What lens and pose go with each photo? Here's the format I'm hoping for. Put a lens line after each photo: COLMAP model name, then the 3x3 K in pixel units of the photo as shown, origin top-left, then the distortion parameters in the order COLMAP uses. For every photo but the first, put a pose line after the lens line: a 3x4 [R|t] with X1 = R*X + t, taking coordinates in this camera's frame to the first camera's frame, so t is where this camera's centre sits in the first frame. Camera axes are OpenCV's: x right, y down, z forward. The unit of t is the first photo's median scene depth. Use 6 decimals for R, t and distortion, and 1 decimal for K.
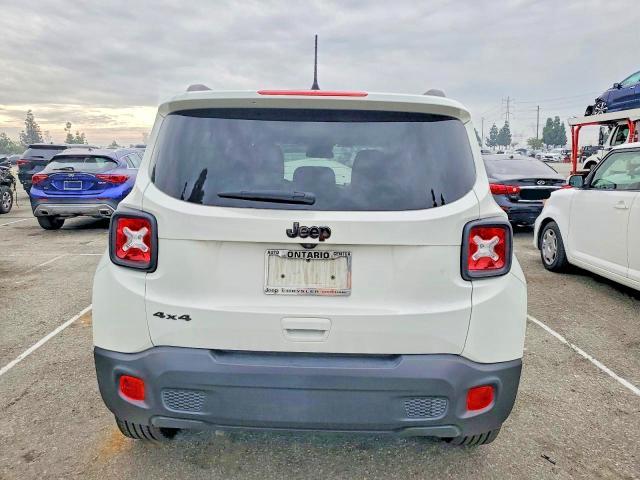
lens RADIAL K [[491.8, 0, 319.2], [0, 491.8, 239.5], [0, 0, 1]] dist [0.009359, 0.005204]
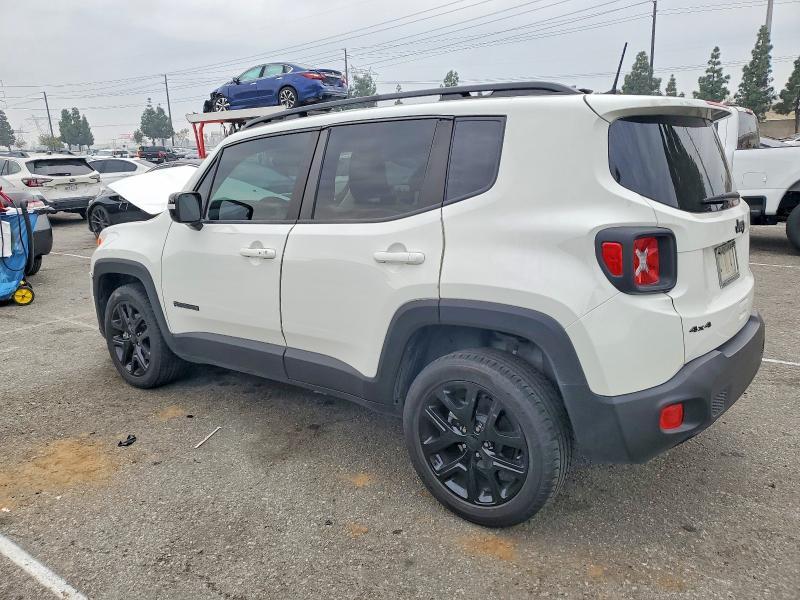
lens RADIAL K [[614.8, 0, 399.5], [0, 614.8, 299.9], [0, 0, 1]] dist [0.009359, 0.005204]
pose [[0.616522, -0.193882, 0.763092, -0.149193], [0.150457, 0.980357, 0.127525, -0.013723], [-0.772828, 0.036191, 0.633583, 0.063106]]
